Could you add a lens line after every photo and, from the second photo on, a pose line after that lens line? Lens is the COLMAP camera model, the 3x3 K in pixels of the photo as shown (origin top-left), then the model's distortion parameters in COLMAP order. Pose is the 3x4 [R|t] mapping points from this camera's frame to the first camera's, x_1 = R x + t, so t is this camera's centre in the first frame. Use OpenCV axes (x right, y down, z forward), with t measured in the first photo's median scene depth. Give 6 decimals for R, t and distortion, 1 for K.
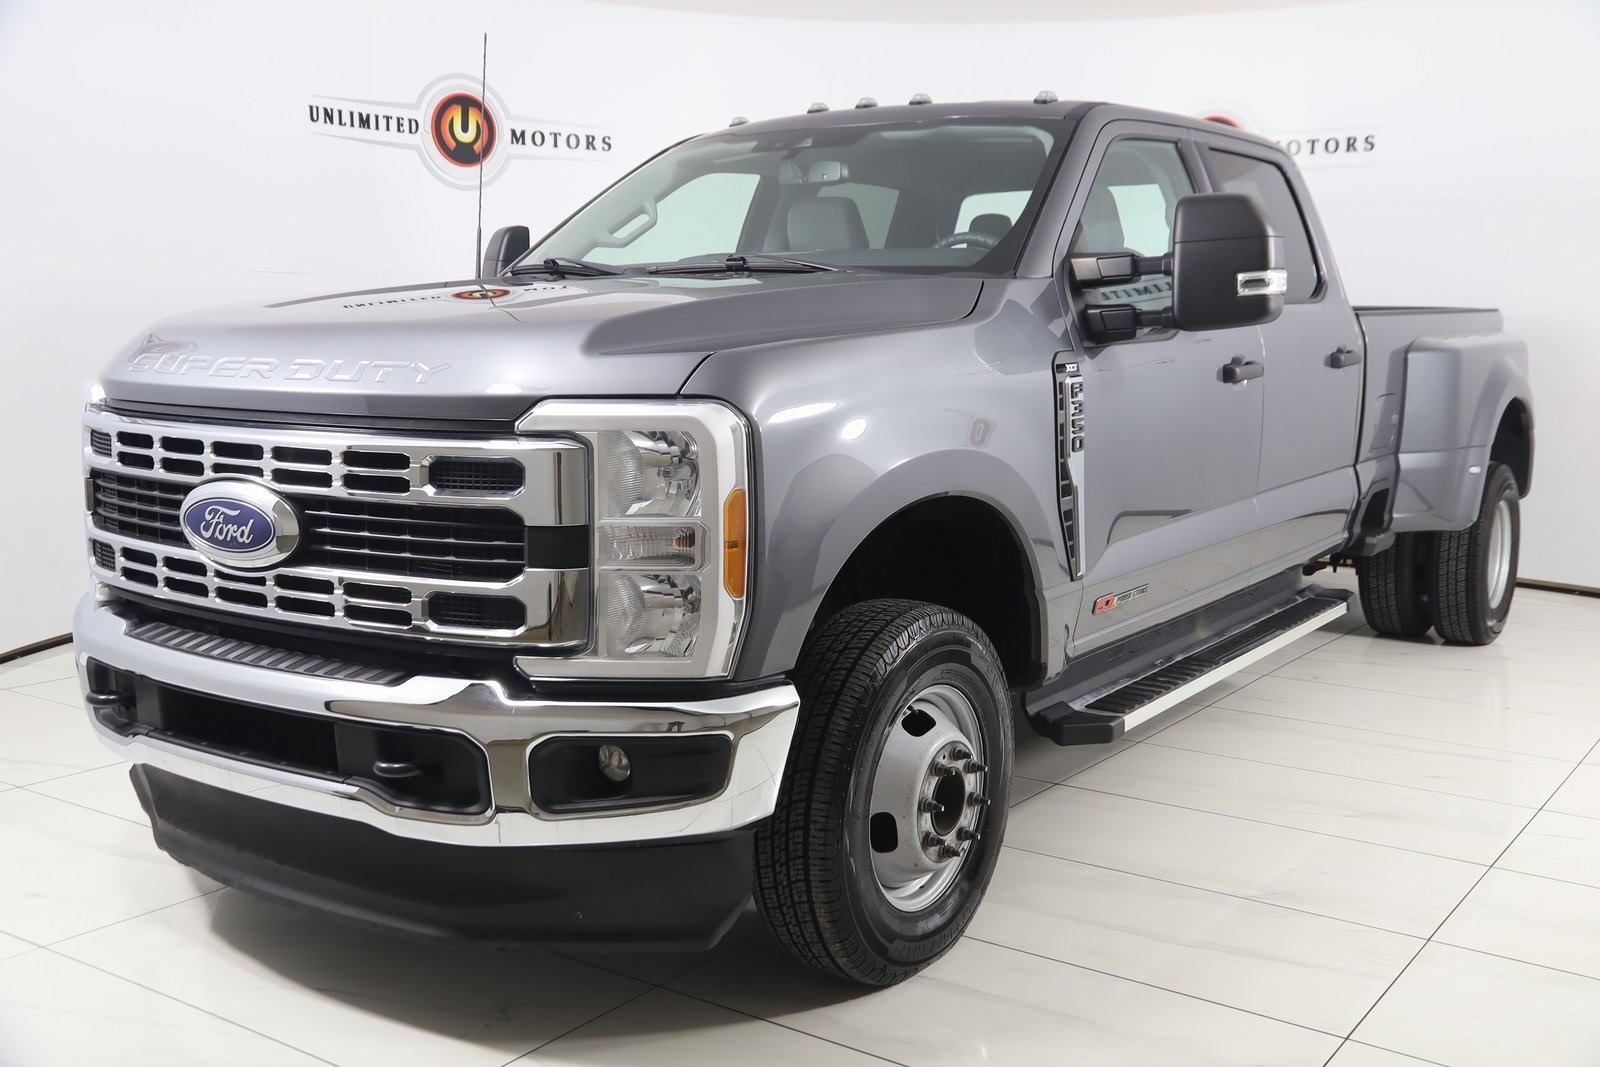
lens RADIAL K [[1566.8, 0, 797.3], [0, 1566.8, 560.3], [0, 0, 1]] dist [0.107729, 0.000000]
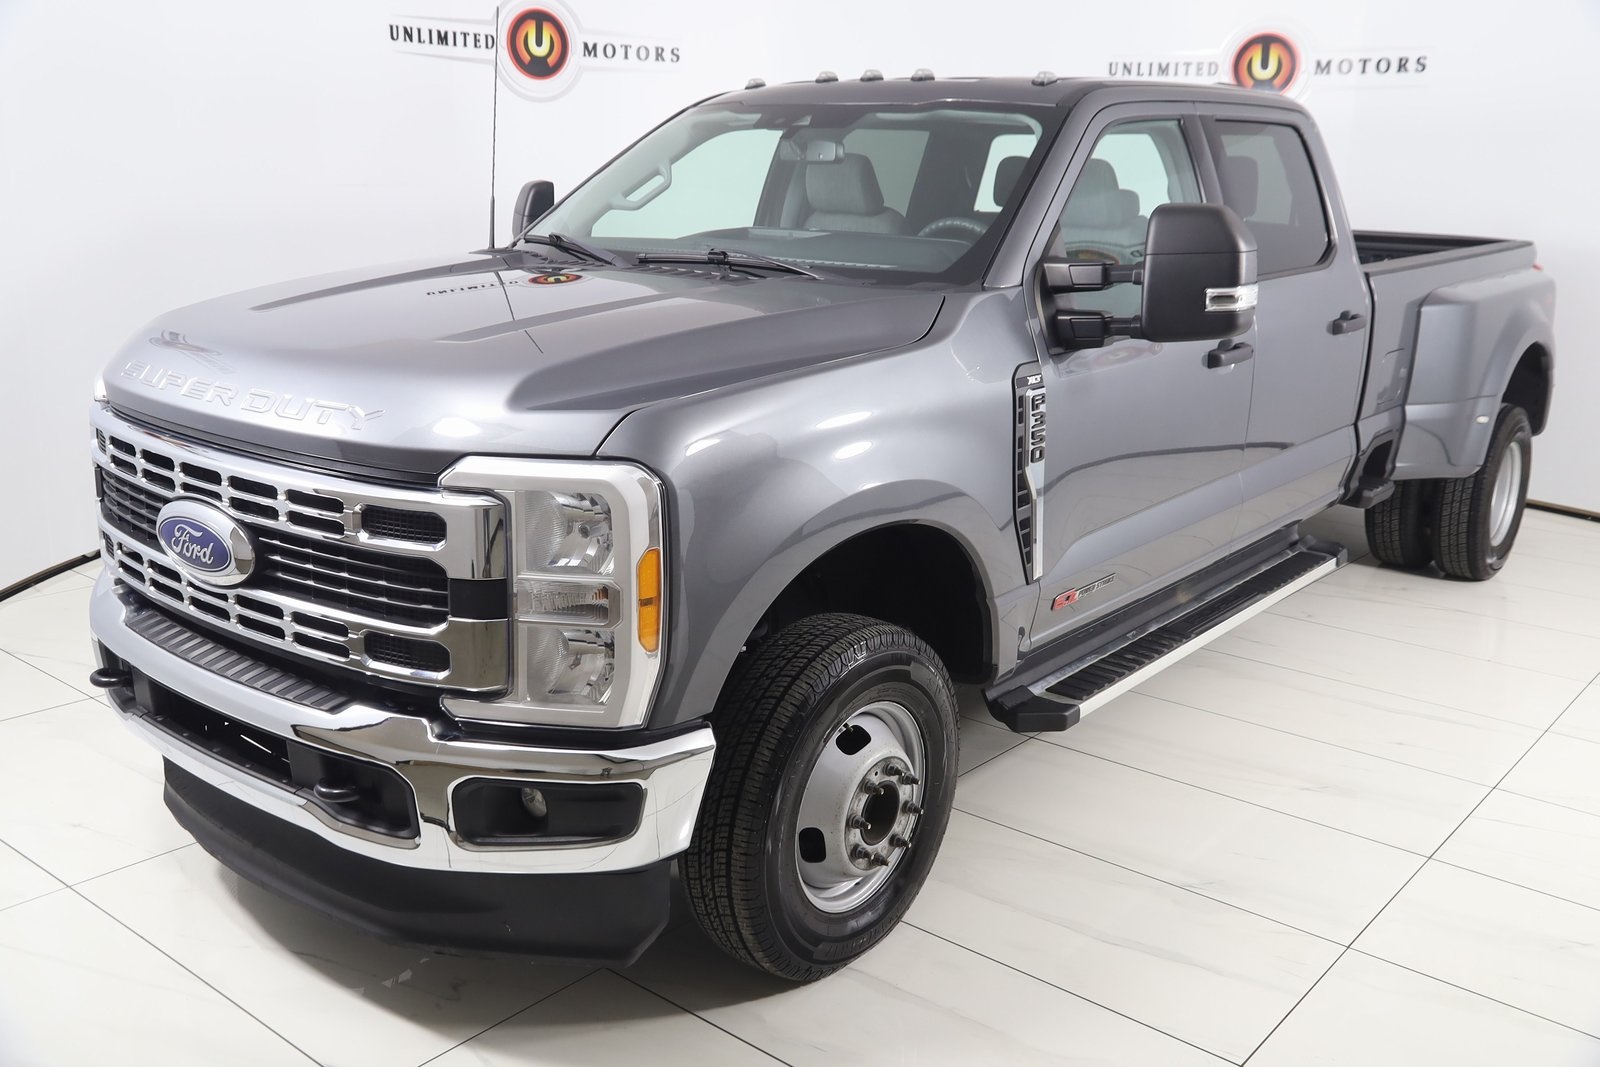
lens RADIAL K [[1423.9, 0, 799.4], [0, 1423.9, 551.7], [0, 0, 1]] dist [0.063776, 0.003581]
pose [[0.996942, 0.035064, -0.069841, 0.100874], [-0.026858, 0.992985, 0.115150, -0.125401], [0.073389, -0.112922, 0.990890, 0.070819]]
